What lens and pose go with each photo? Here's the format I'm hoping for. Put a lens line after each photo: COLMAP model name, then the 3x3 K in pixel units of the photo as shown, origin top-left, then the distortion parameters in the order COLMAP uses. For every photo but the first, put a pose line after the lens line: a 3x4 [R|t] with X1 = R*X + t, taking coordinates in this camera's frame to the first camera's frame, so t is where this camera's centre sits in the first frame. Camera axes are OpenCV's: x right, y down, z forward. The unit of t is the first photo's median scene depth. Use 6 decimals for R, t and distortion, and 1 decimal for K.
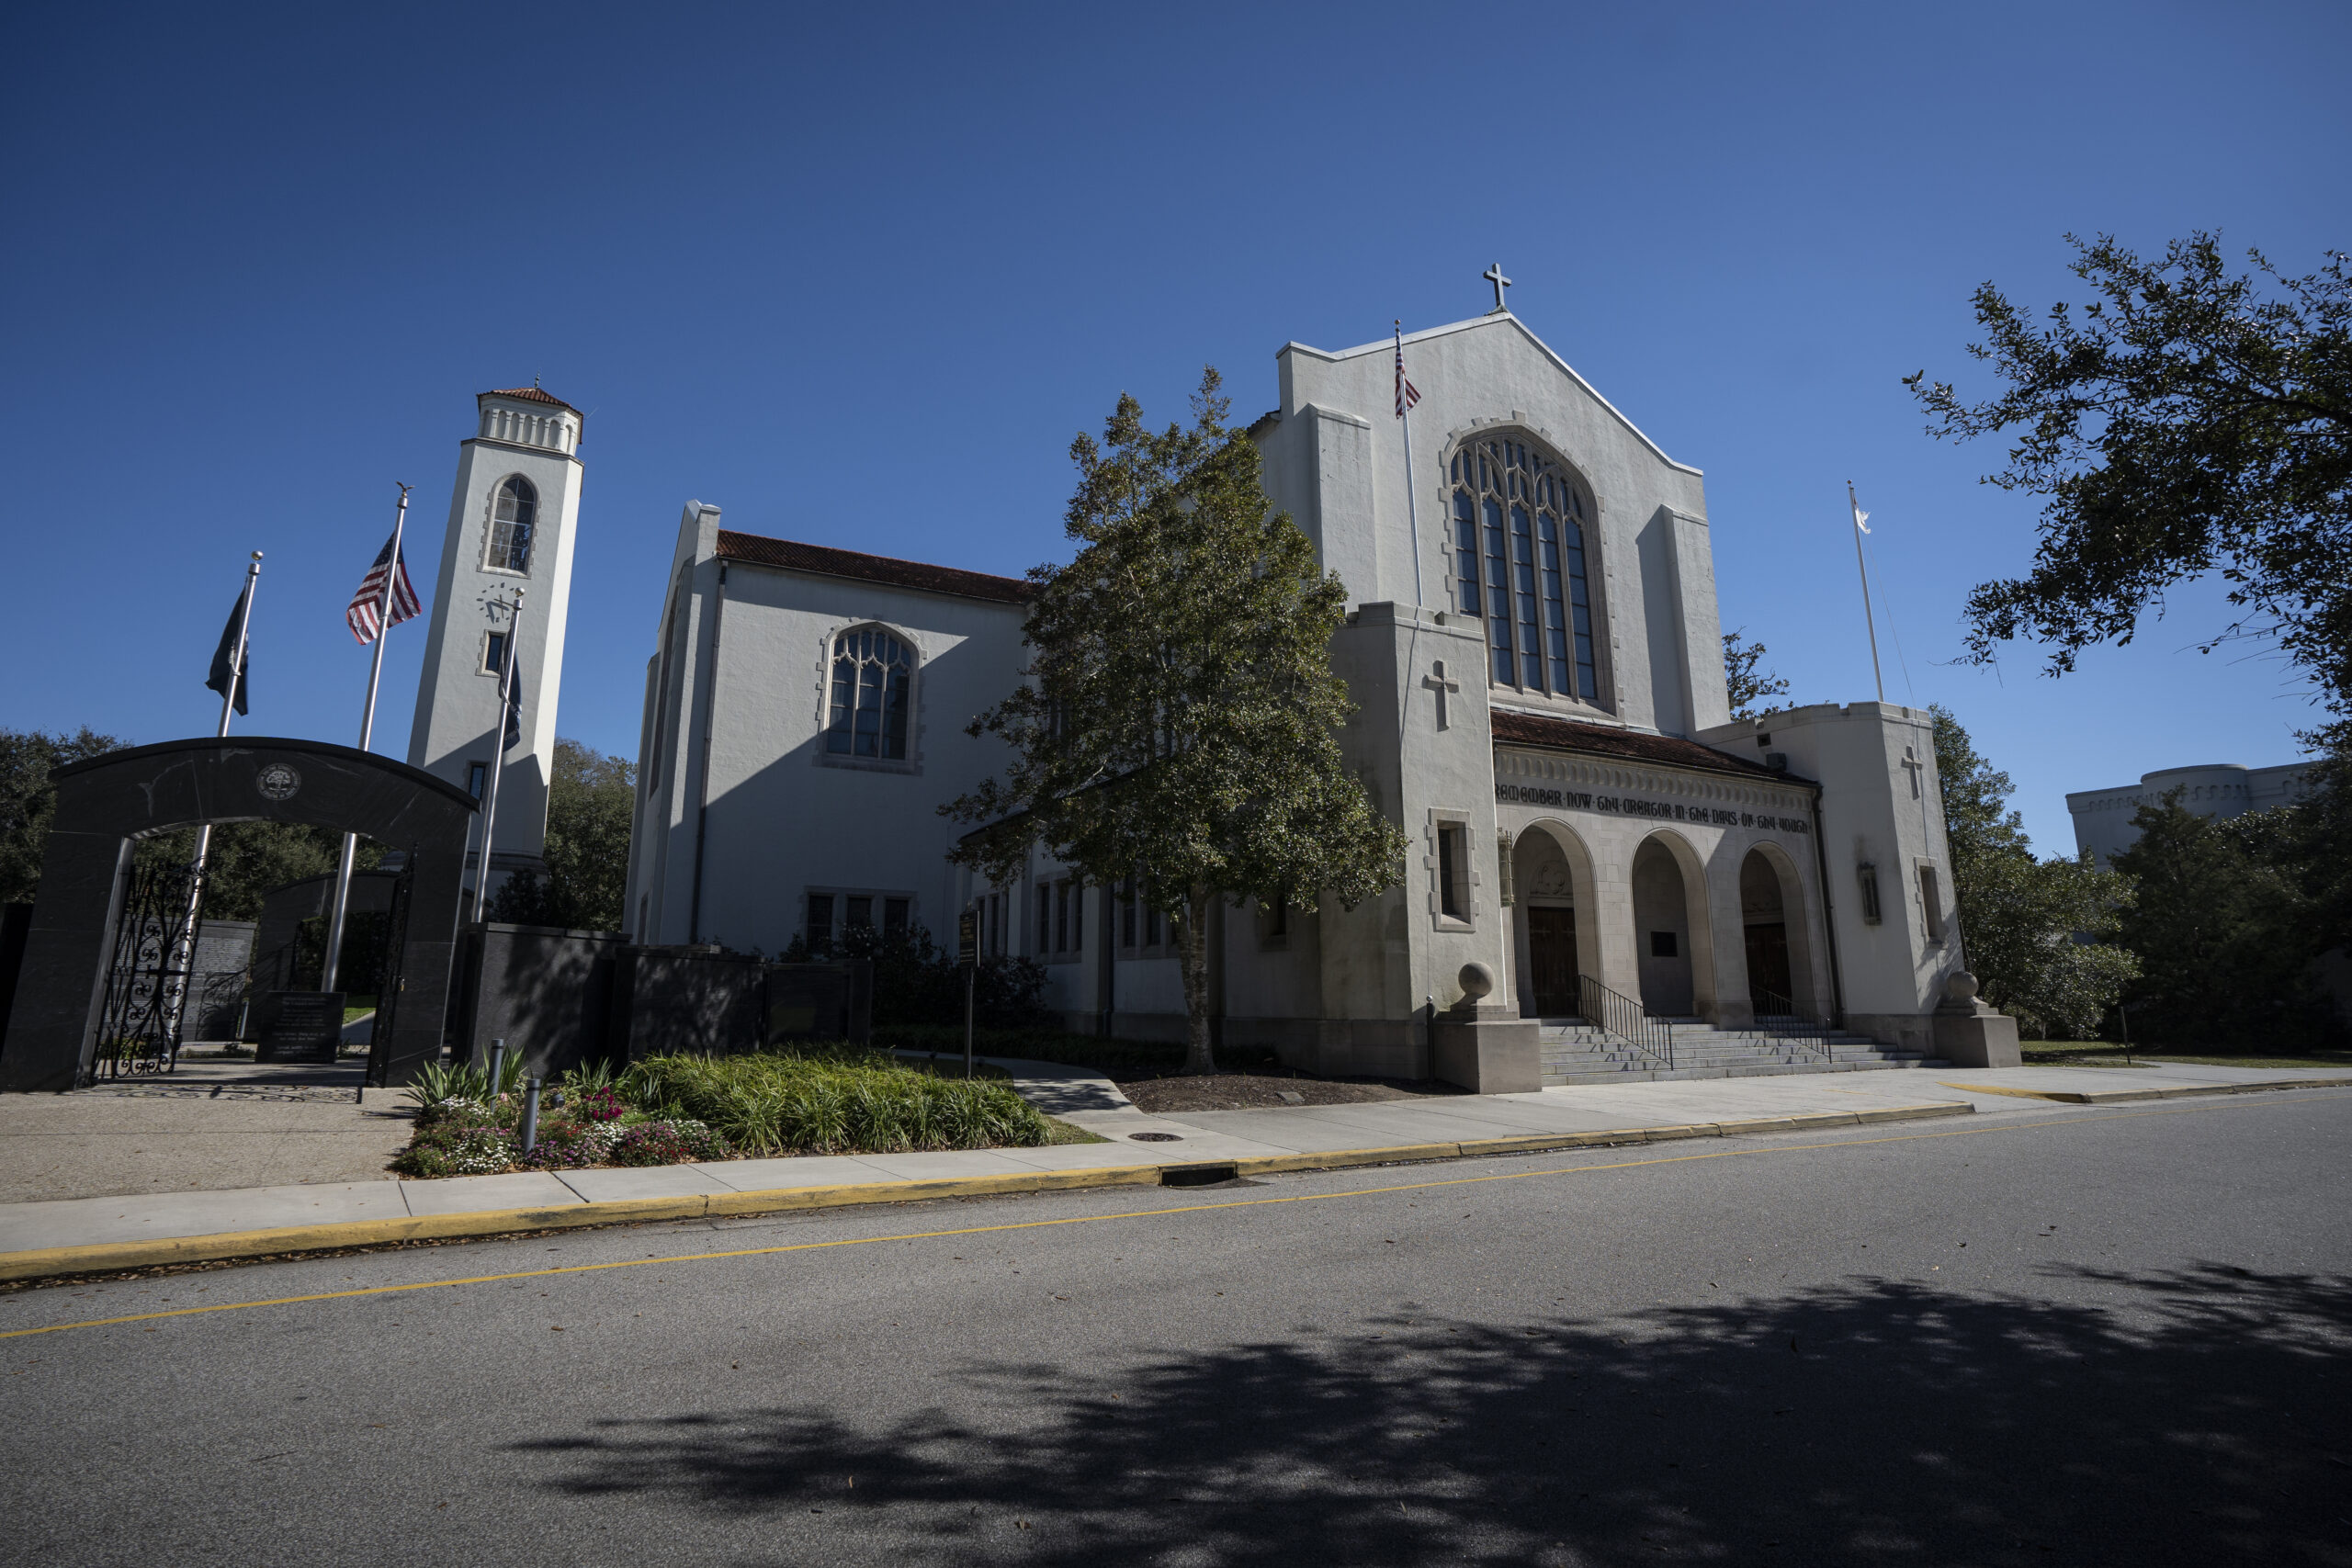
lens RADIAL K [[1167.7, 0, 1168.6], [0, 1167.7, 765.5], [0, 0, 1]] dist [-0.037035, 0.000073]
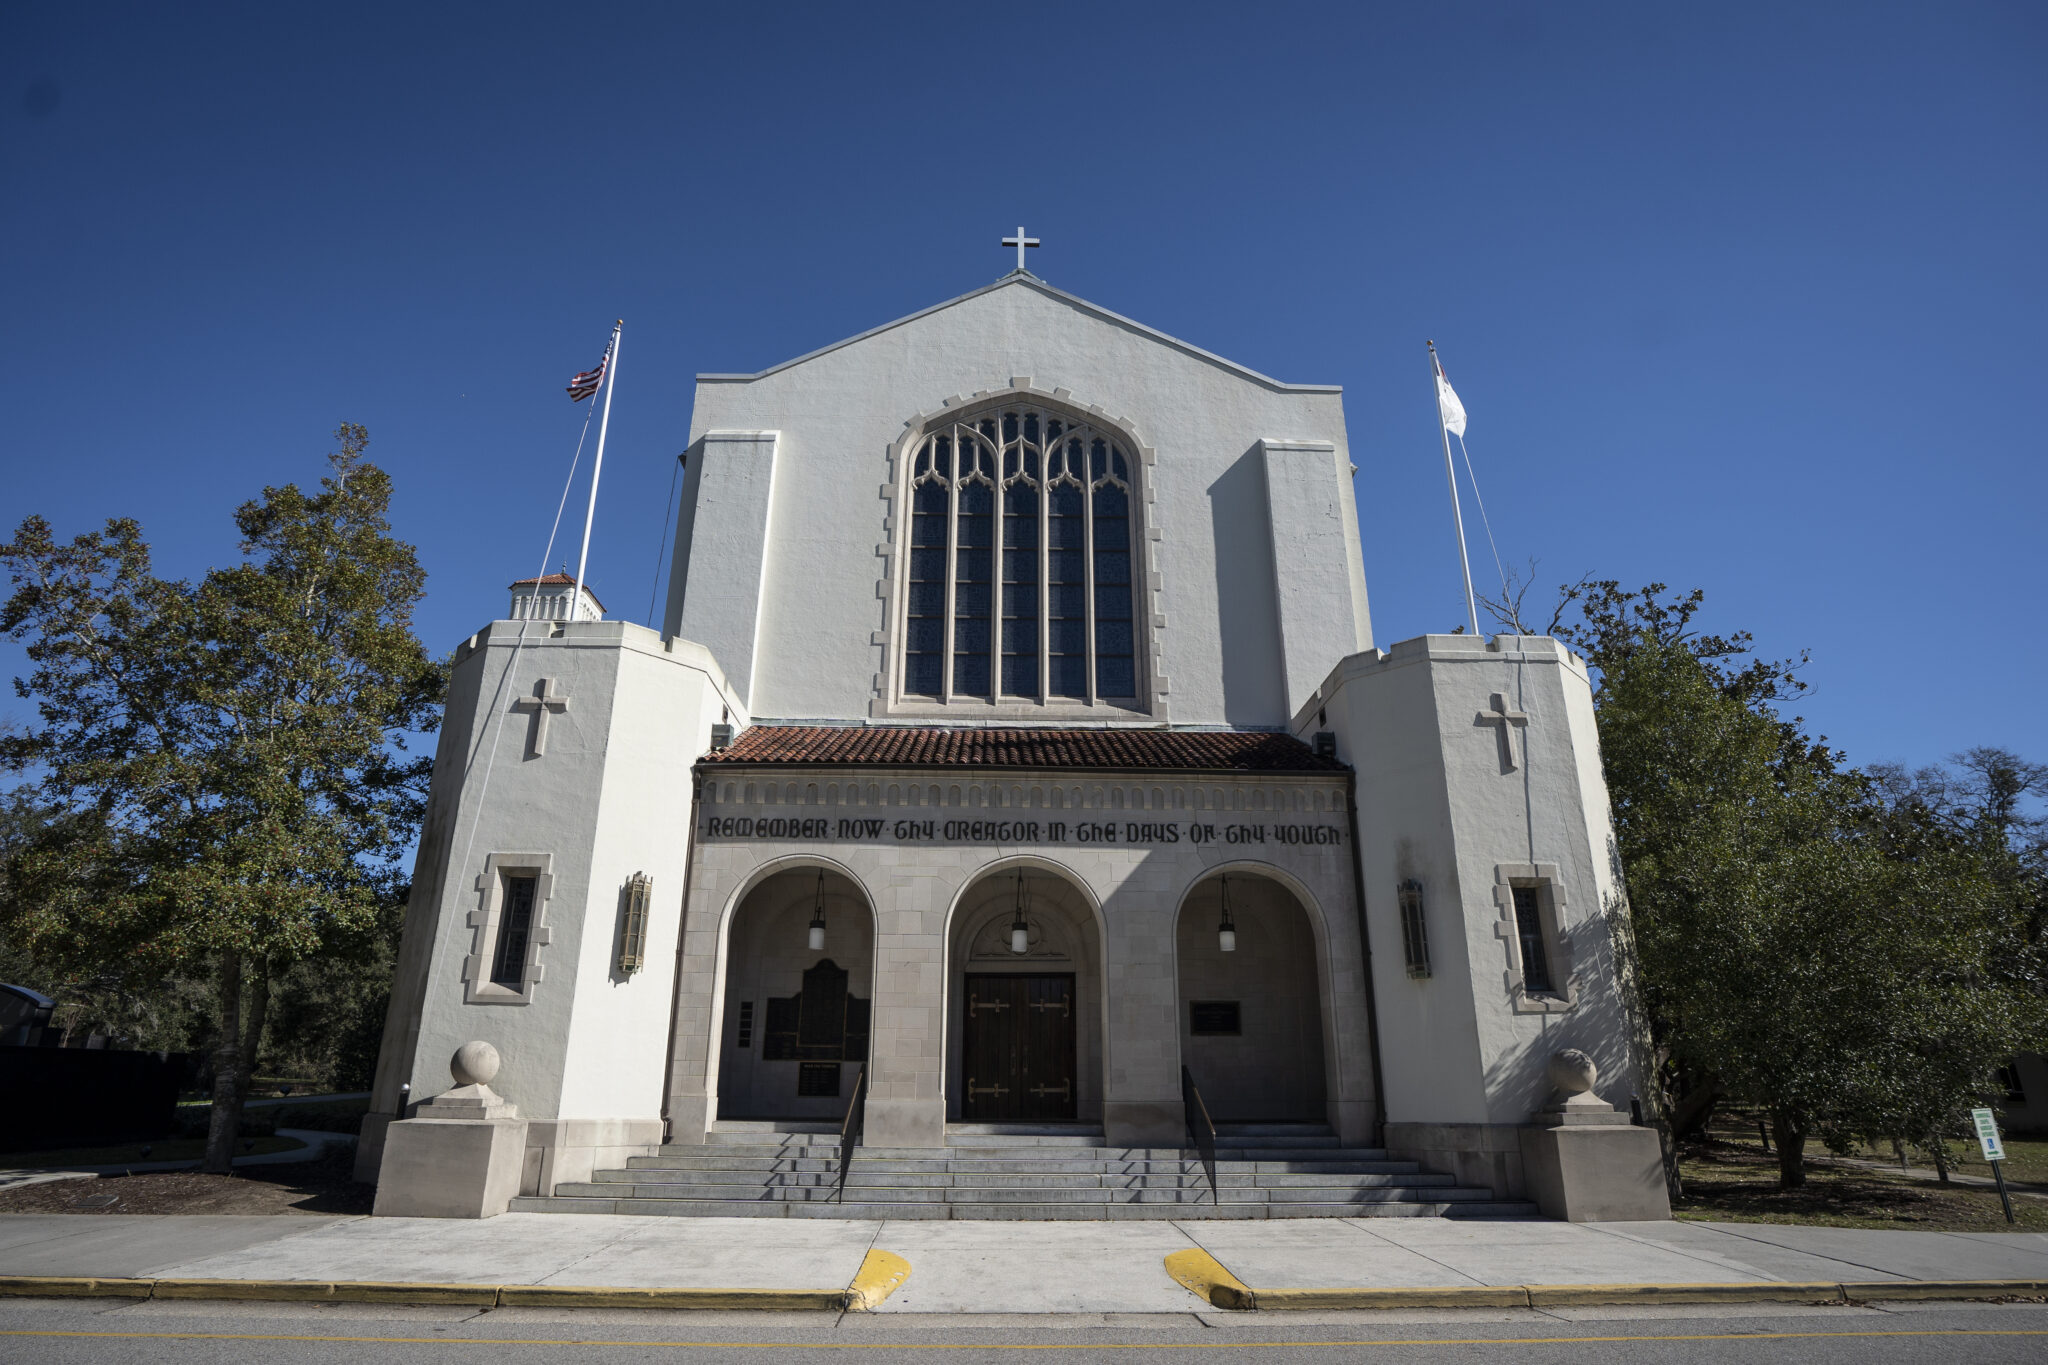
lens RADIAL K [[1140.7, 0, 1024.0], [0, 1140.7, 682.5], [0, 0, 1]] dist [-0.048600, 0.000248]
pose [[0.898975, -0.154144, -0.409981, 0.703649], [0.086597, 0.980101, -0.178613, 0.071884], [0.429355, 0.125065, 0.894434, 0.328576]]
